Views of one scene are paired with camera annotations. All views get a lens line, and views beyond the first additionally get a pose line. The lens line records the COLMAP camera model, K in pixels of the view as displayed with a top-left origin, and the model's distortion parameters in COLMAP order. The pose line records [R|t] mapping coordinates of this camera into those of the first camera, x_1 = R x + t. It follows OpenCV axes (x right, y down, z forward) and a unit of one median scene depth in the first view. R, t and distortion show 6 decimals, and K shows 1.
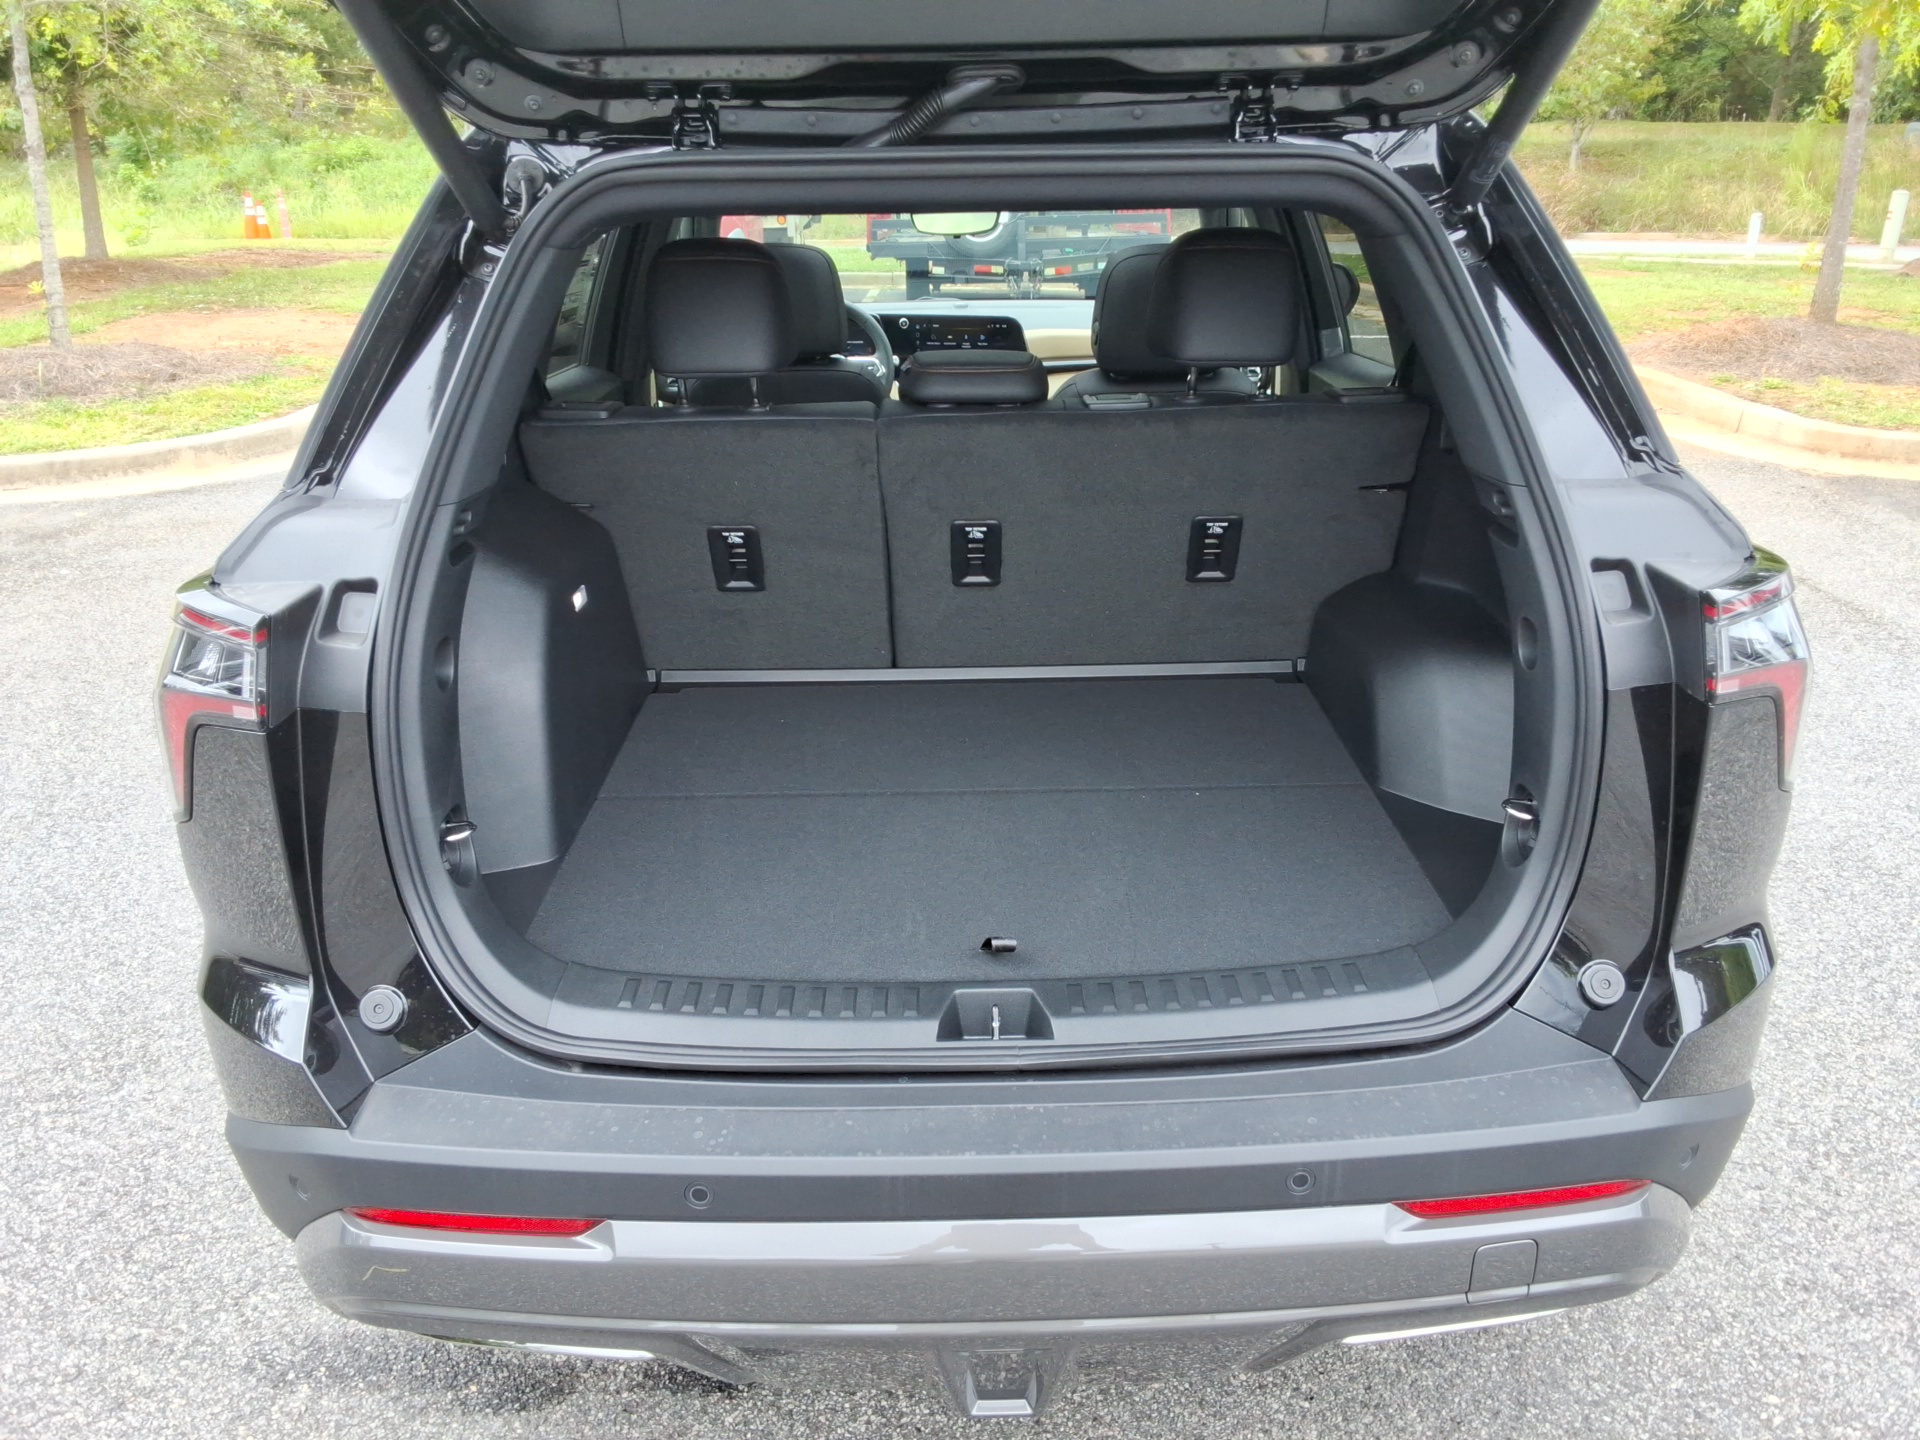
lens RADIAL K [[1540.4, 0, 965.2], [0, 1540.4, 712.7], [0, 0, 1]] dist [0.082901, -0.130161]
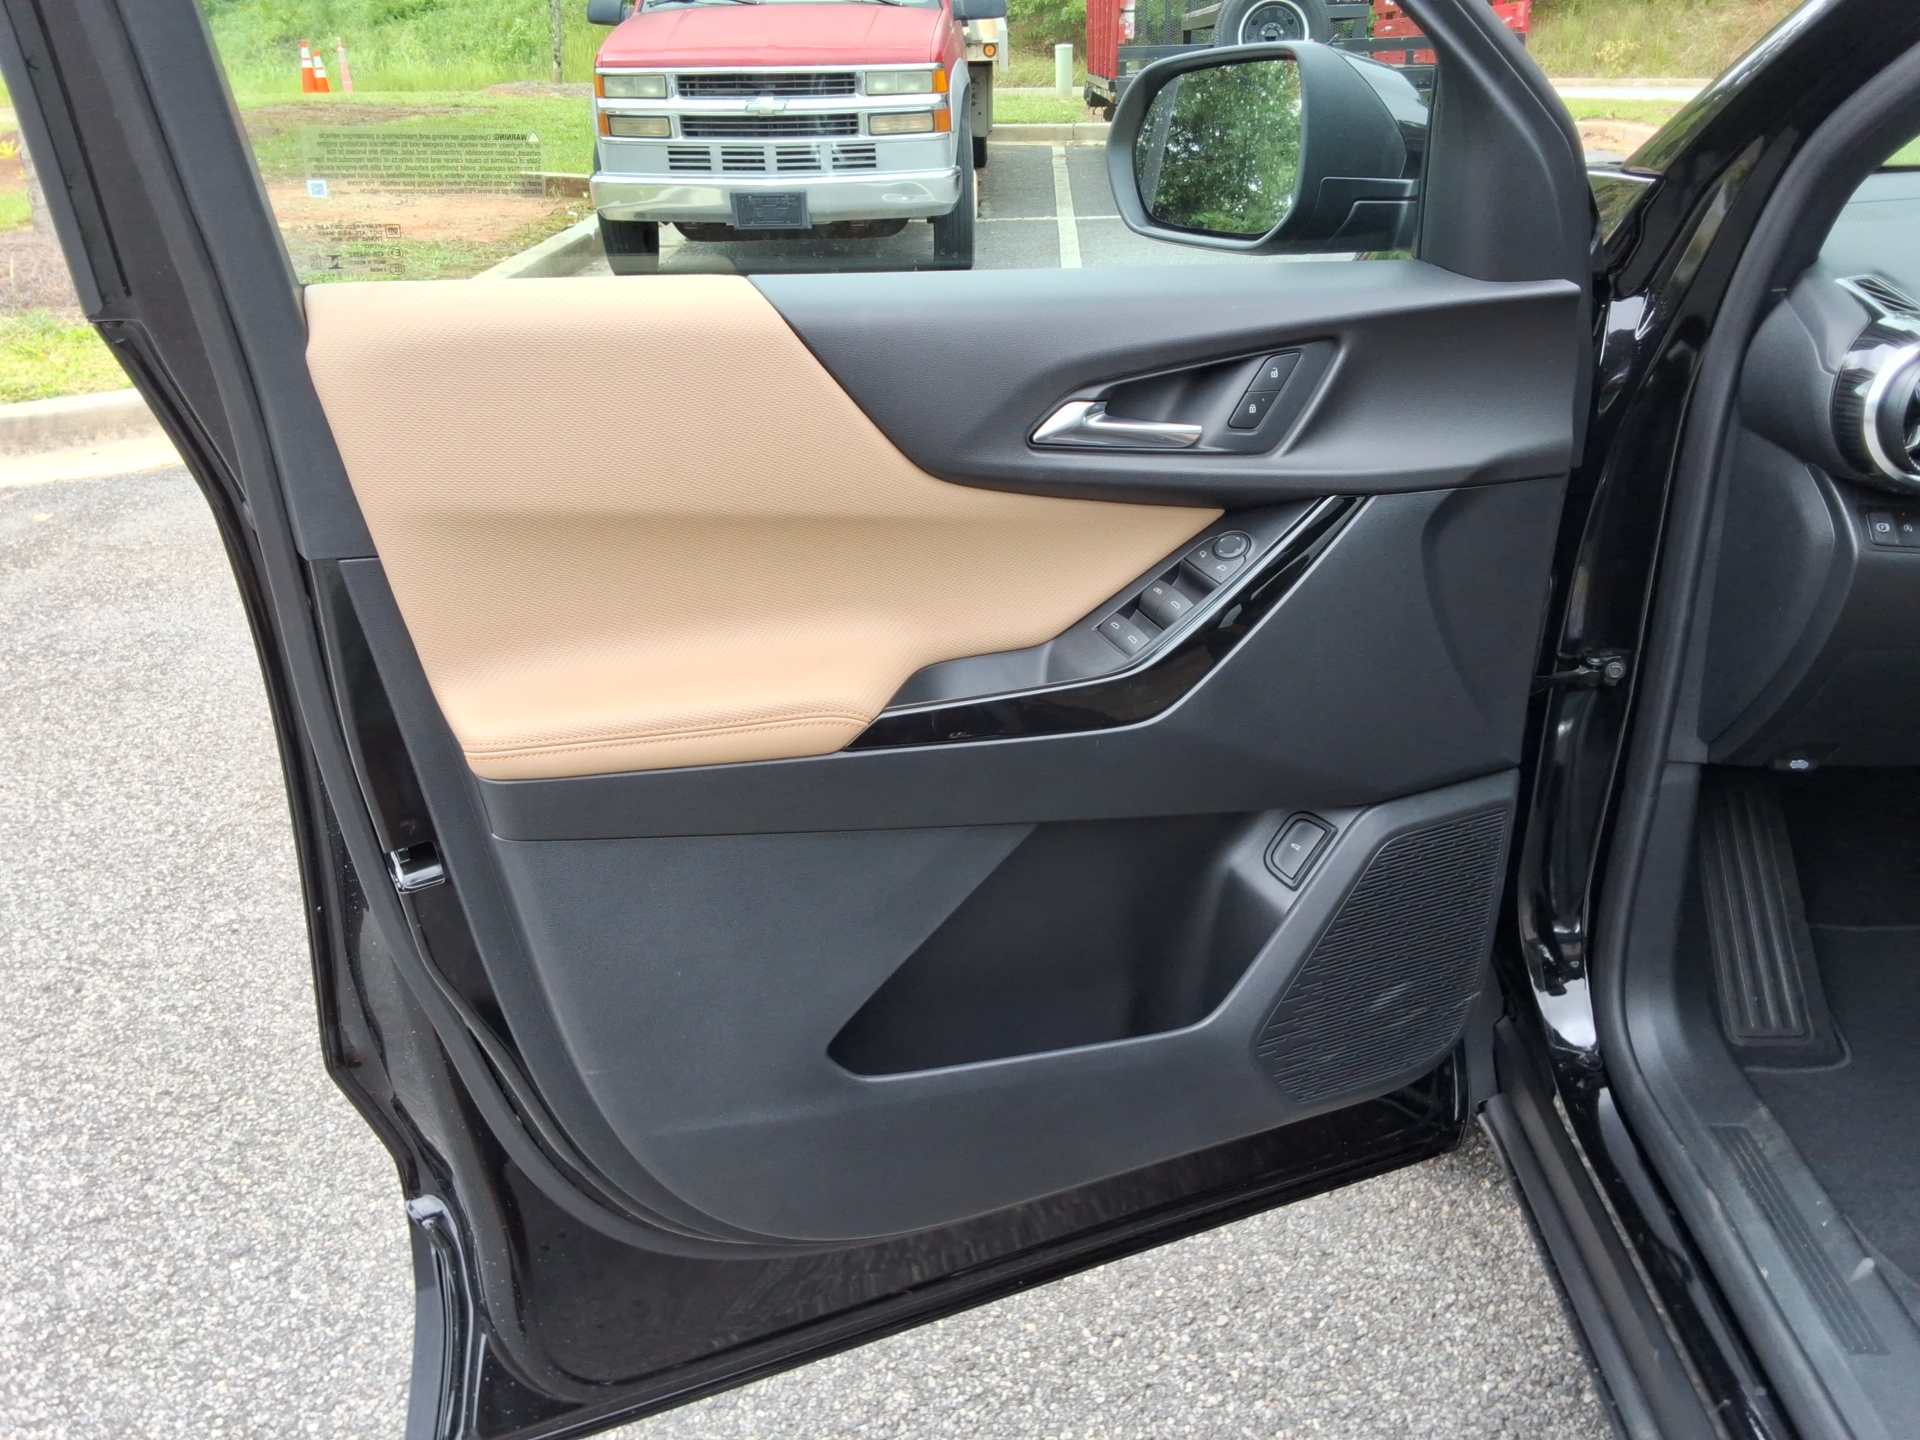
lens RADIAL K [[1540.4, 0, 955.4], [0, 1540.4, 715.9], [0, 0, 1]] dist [0.082901, -0.130161]
pose [[0.998914, 0.012010, -0.045019, -0.128525], [-0.008259, 0.996549, 0.082598, -0.077292], [0.045855, -0.082136, 0.995566, 0.290751]]
